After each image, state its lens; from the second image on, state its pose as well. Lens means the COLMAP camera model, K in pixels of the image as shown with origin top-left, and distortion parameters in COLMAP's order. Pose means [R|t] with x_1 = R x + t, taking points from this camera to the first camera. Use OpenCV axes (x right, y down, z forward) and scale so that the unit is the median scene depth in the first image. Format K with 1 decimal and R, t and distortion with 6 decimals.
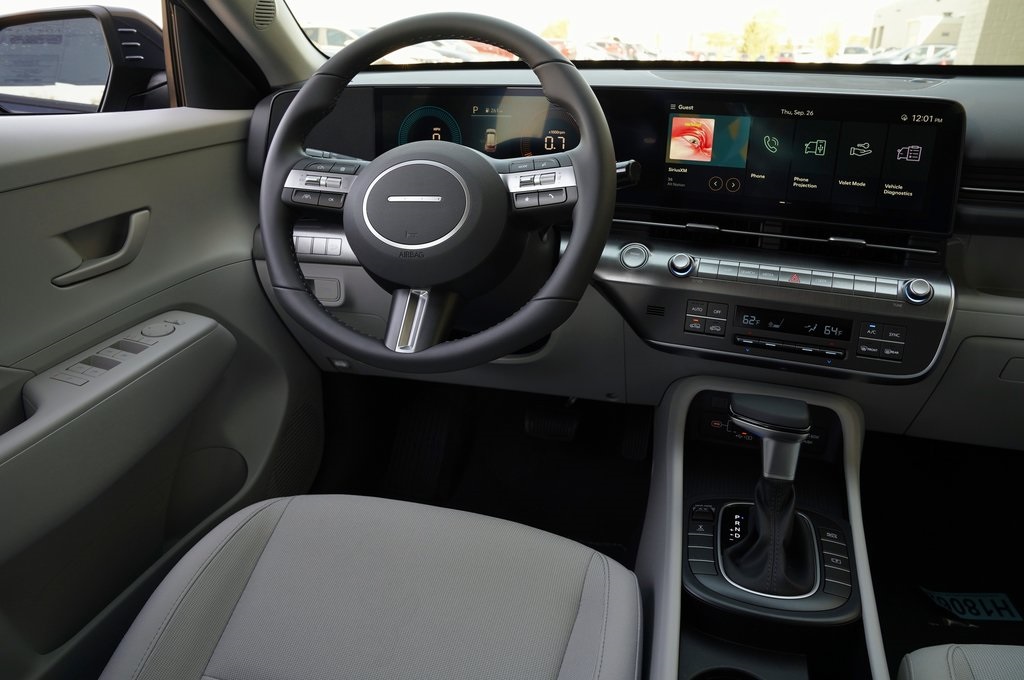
lens RADIAL K [[705.0, 0, 512.0], [0, 705.0, 340.0], [0, 0, 1]] dist [-0.127358, 0.082089]
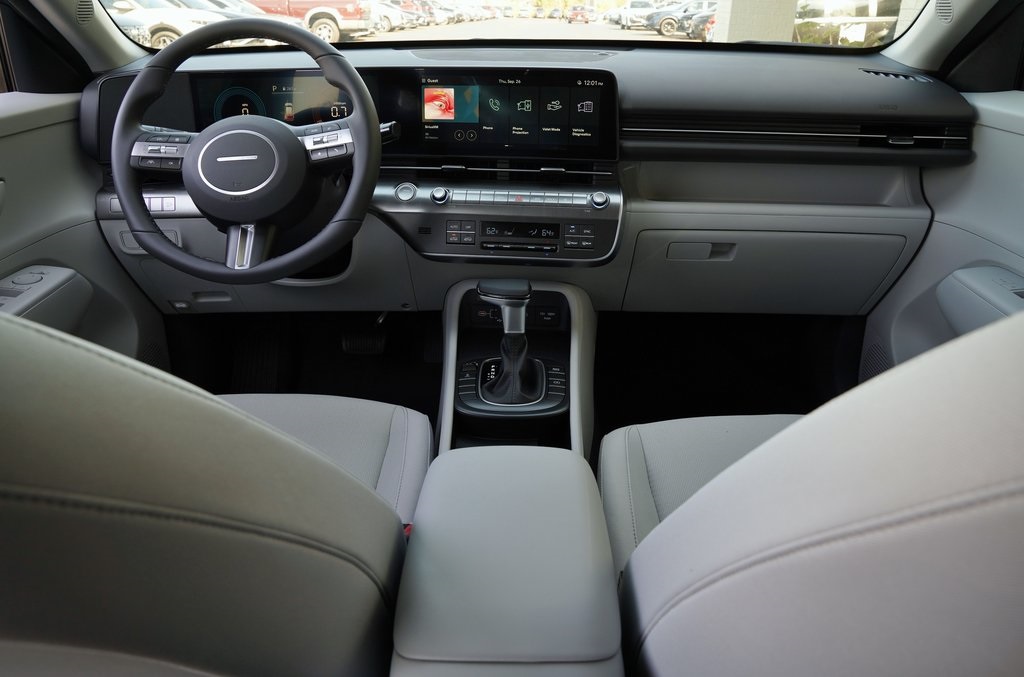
lens RADIAL K [[705.0, 0, 512.0], [0, 705.0, 338.5], [0, 0, 1]] dist [-0.127358, 0.082089]
pose [[0.963811, -0.110070, 0.242803, 0.013487], [0.097309, 0.993196, 0.063976, 0.103927], [-0.248193, -0.038034, 0.967964, -0.408898]]
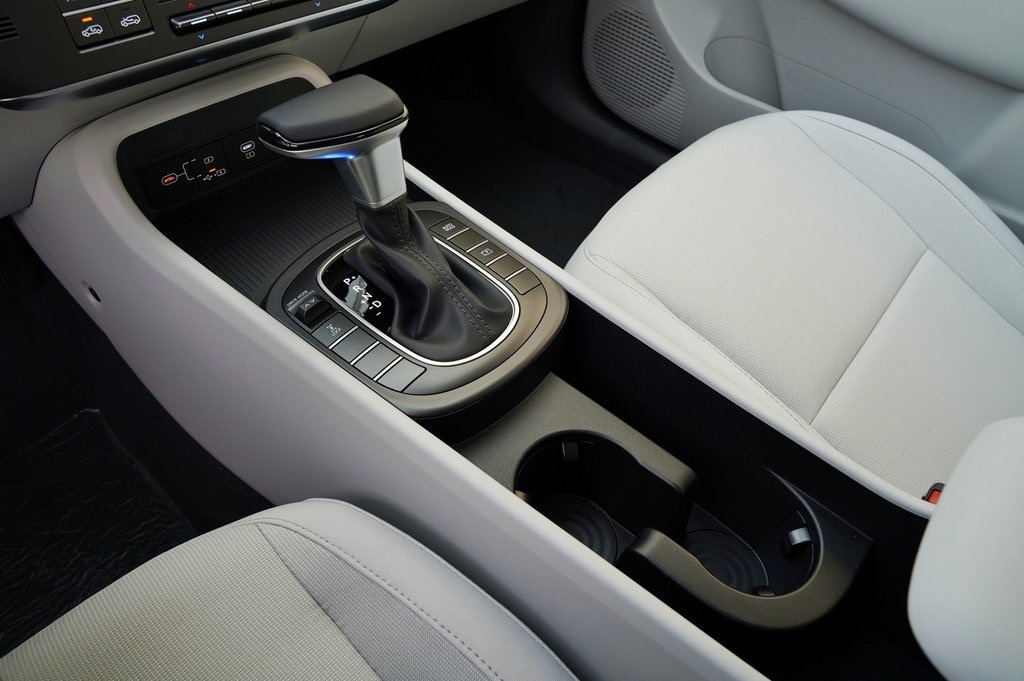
lens RADIAL K [[705.0, 0, 512.0], [0, 705.0, 340.5], [0, 0, 1]] dist [-0.127358, 0.082089]
pose [[0.413134, -0.650461, 0.637354, -0.079577], [0.272766, 0.756127, 0.594870, -0.061392], [-0.868861, -0.071912, 0.489805, 0.498332]]
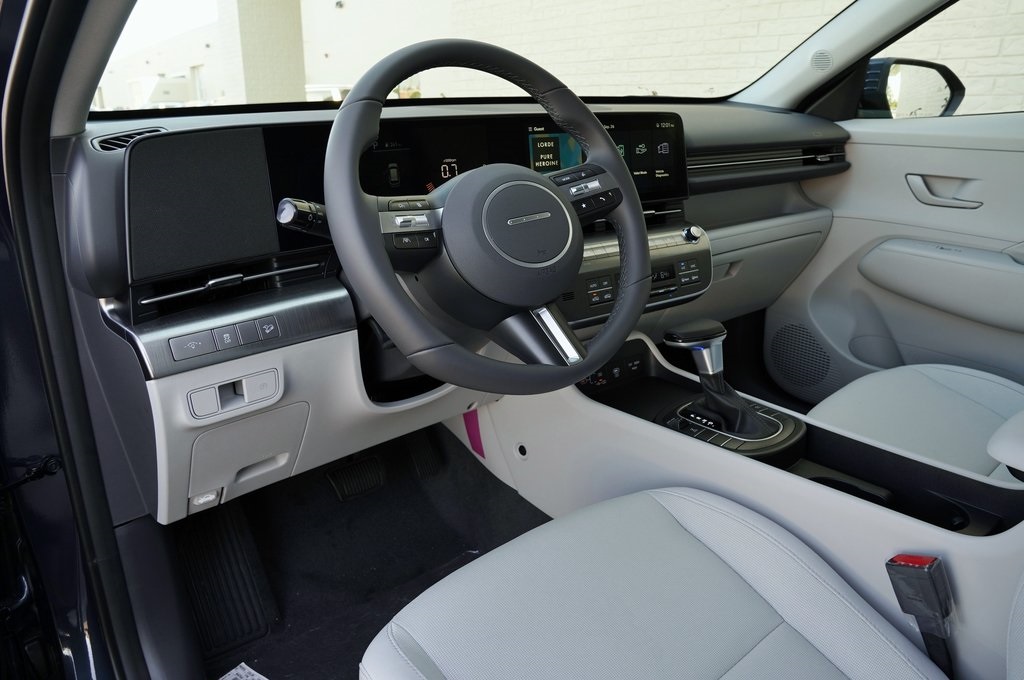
lens RADIAL K [[705.0, 0, 512.0], [0, 705.0, 340.0], [0, 0, 1]] dist [-0.127358, 0.082089]
pose [[0.552272, -0.271908, 0.788075, -0.875677], [0.332739, 0.938649, 0.090681, -0.121404], [-0.764383, 0.212143, 0.608863, 0.387834]]
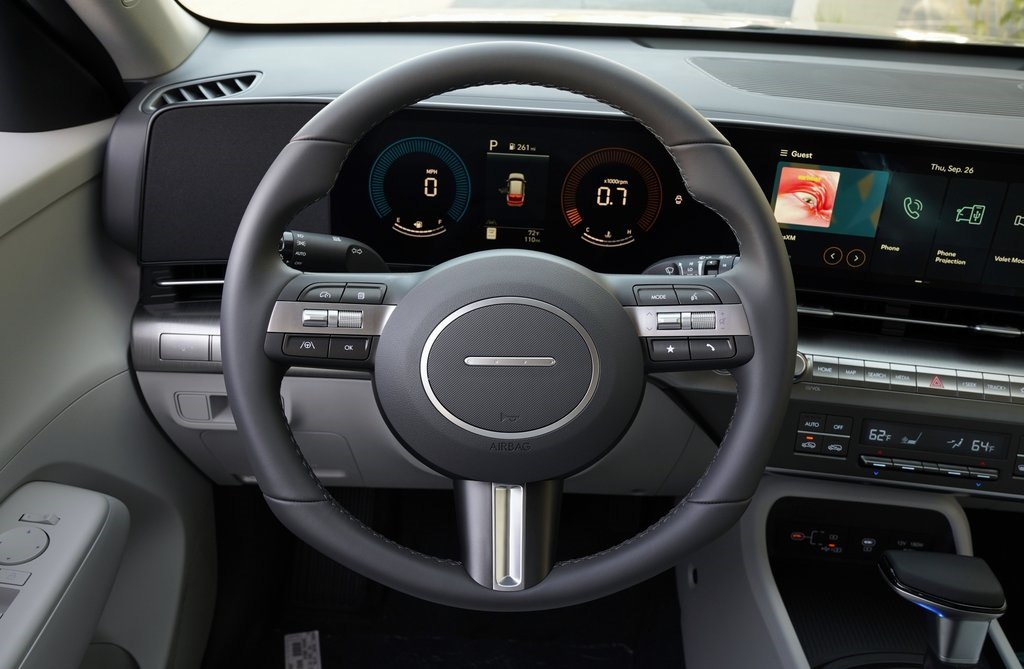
lens RADIAL K [[861.4, 0, 512.0], [0, 861.4, 334.5], [0, 0, 1]] dist [-0.085193, 0.127566]
pose [[0.963956, -0.076167, 0.254926, -0.297277], [0.047914, 0.992178, 0.115265, -0.279190], [-0.261711, -0.098896, 0.960066, 0.210487]]
